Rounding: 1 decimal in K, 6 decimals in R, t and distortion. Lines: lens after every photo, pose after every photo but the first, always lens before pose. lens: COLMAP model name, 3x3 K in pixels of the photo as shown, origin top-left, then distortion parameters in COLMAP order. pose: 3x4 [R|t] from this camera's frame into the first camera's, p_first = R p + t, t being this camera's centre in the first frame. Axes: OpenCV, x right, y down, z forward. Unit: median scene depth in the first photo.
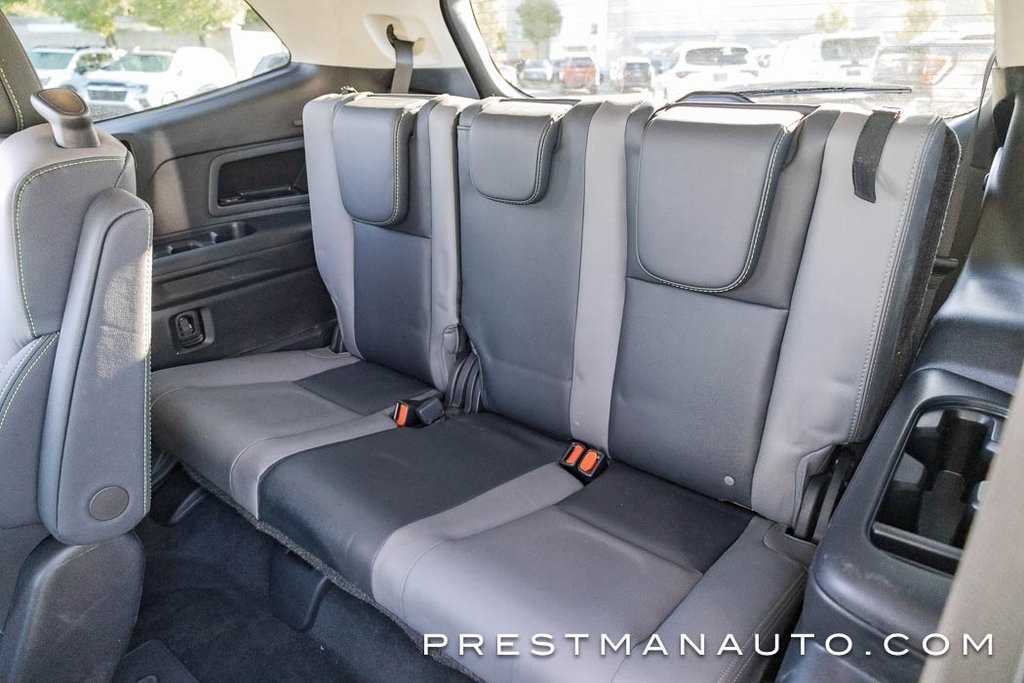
lens RADIAL K [[666.5, 0, 512.0], [0, 666.5, 341.5], [0, 0, 1]] dist [0.006346, 0.004705]
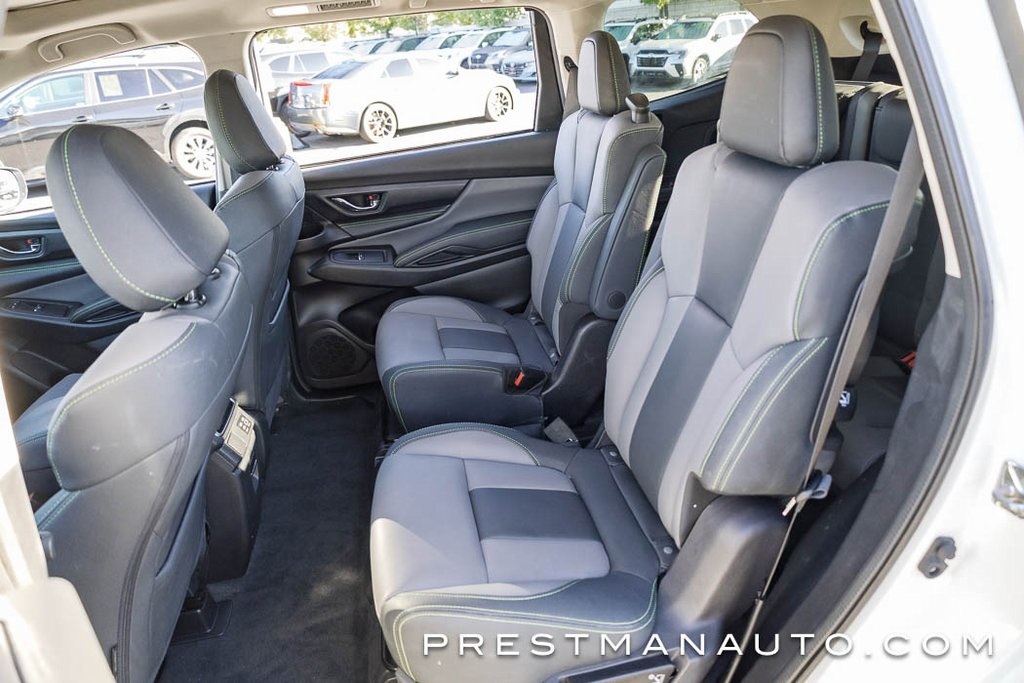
lens RADIAL K [[666.5, 0, 512.0], [0, 666.5, 341.5], [0, 0, 1]] dist [0.006346, 0.004705]
pose [[0.760872, 0.218142, -0.611136, 0.261628], [-0.183788, 0.975682, 0.119446, 0.112901], [0.622330, 0.021436, 0.782461, -0.487784]]
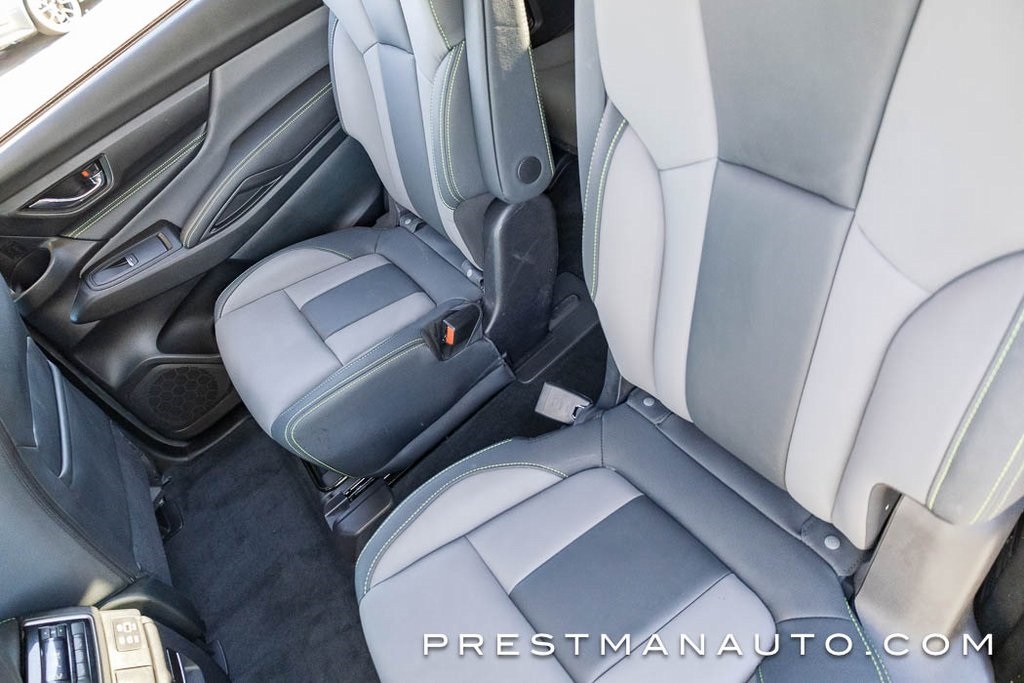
lens RADIAL K [[666.5, 0, 512.0], [0, 666.5, 341.5], [0, 0, 1]] dist [0.006346, 0.004705]
pose [[0.897238, -0.048946, -0.438826, -0.045285], [0.251173, 0.873951, 0.416078, -0.011900], [0.363147, -0.483542, 0.796437, -0.141149]]
